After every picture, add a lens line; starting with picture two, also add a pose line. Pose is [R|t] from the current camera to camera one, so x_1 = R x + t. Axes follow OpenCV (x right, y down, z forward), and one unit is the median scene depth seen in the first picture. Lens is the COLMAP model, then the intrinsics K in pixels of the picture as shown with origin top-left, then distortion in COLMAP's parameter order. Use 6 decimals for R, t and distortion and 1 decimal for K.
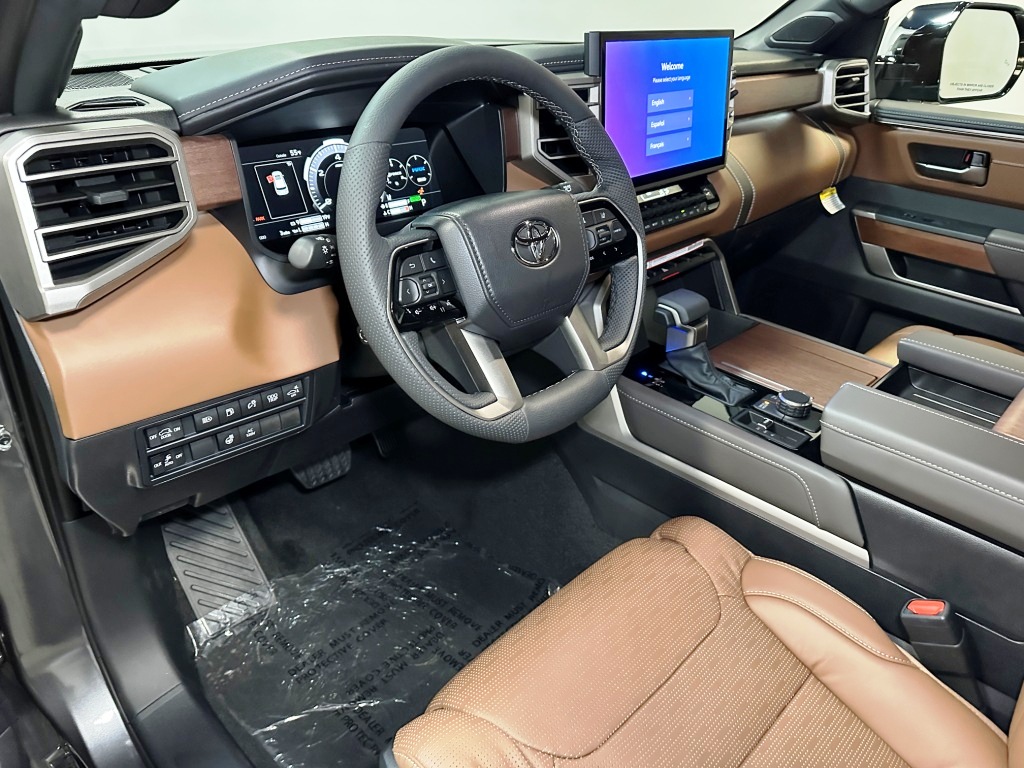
lens RADIAL K [[743.3, 0, 512.0], [0, 743.3, 384.0], [0, 0, 1]] dist [-0.002989, -0.006639]
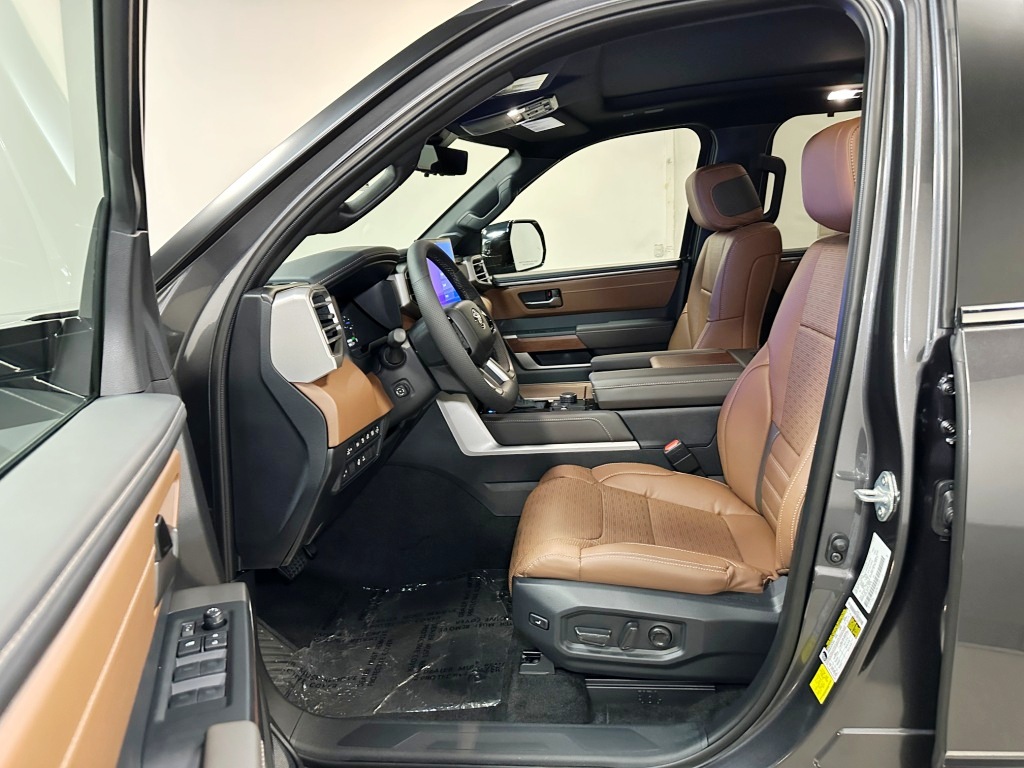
lens RADIAL K [[743.3, 0, 512.0], [0, 743.3, 384.0], [0, 0, 1]] dist [-0.002989, -0.006639]
pose [[0.779974, -0.223082, 0.584701, -0.561167], [0.398536, 0.897417, -0.189241, 0.197377], [-0.482504, 0.380627, 0.788868, -0.299109]]
